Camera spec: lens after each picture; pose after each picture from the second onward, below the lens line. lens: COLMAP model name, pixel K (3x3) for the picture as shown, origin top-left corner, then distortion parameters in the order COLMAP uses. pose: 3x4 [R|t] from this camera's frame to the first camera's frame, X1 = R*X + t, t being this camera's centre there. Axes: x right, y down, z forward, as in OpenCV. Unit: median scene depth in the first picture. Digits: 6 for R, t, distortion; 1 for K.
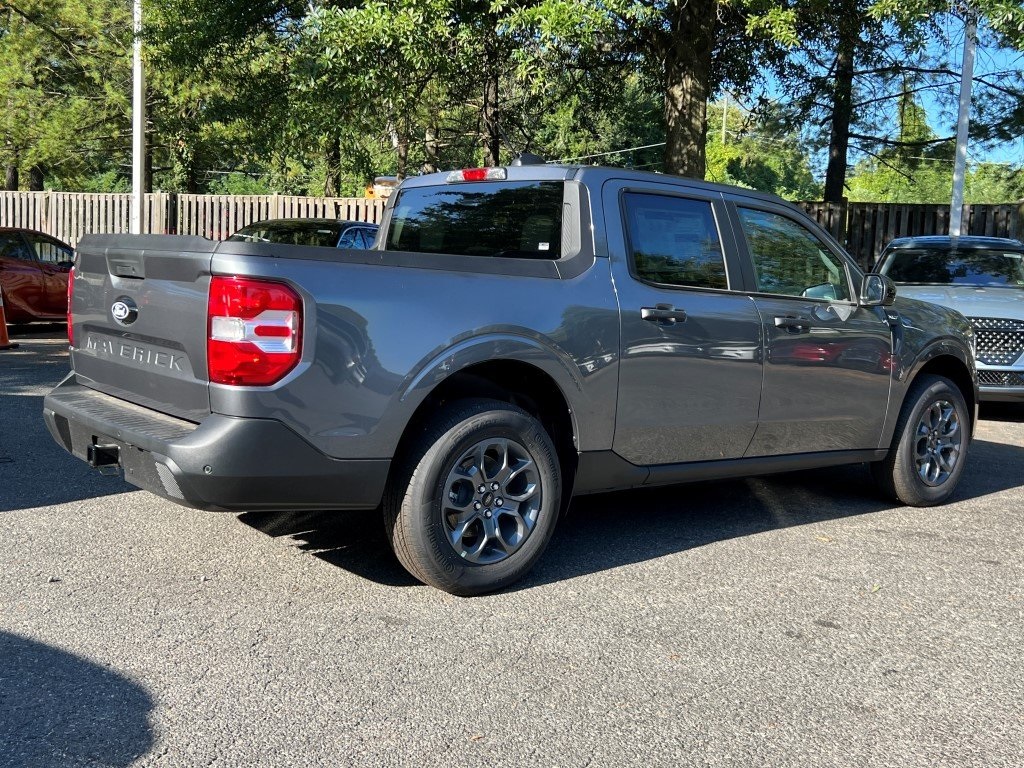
lens RADIAL K [[1069.2, 0, 512.3], [0, 1069.2, 387.5], [0, 0, 1]] dist [-0.004812, 0.000000]
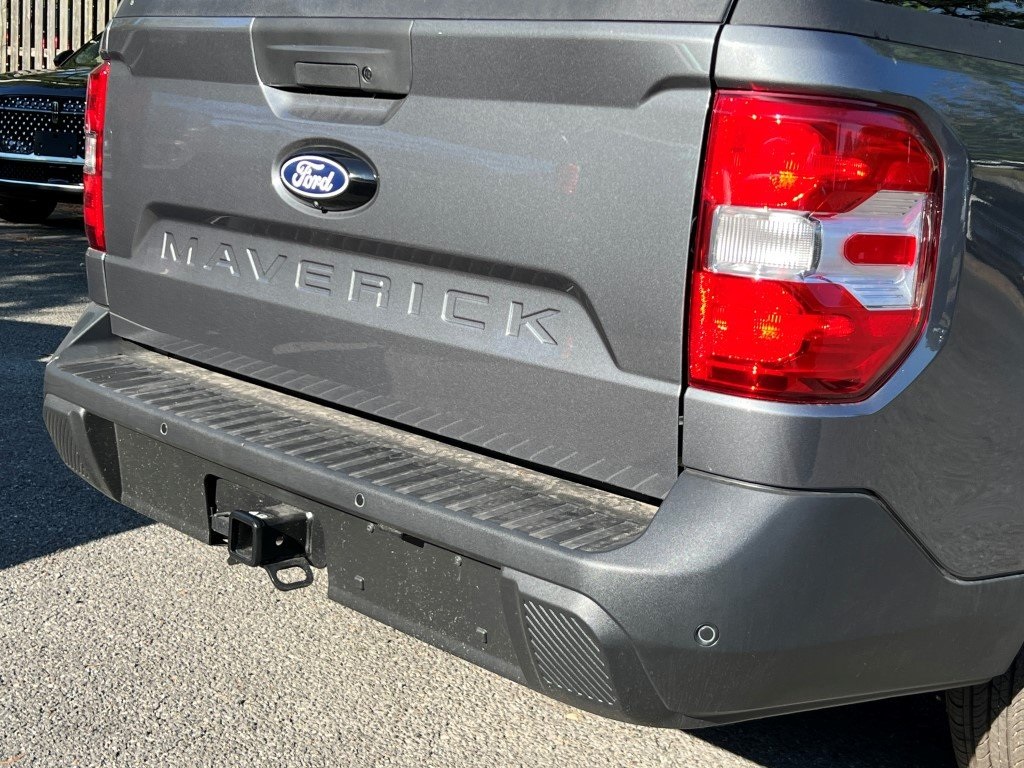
lens RADIAL K [[1424.5, 0, 511.2], [0, 1424.5, 379.7], [0, 0, 1]] dist [0.140964, 0.000000]
pose [[0.997243, 0.004937, 0.074041, -0.375428], [-0.010766, 0.996853, 0.078534, -0.044760], [-0.073421, -0.079115, 0.994158, 0.516662]]
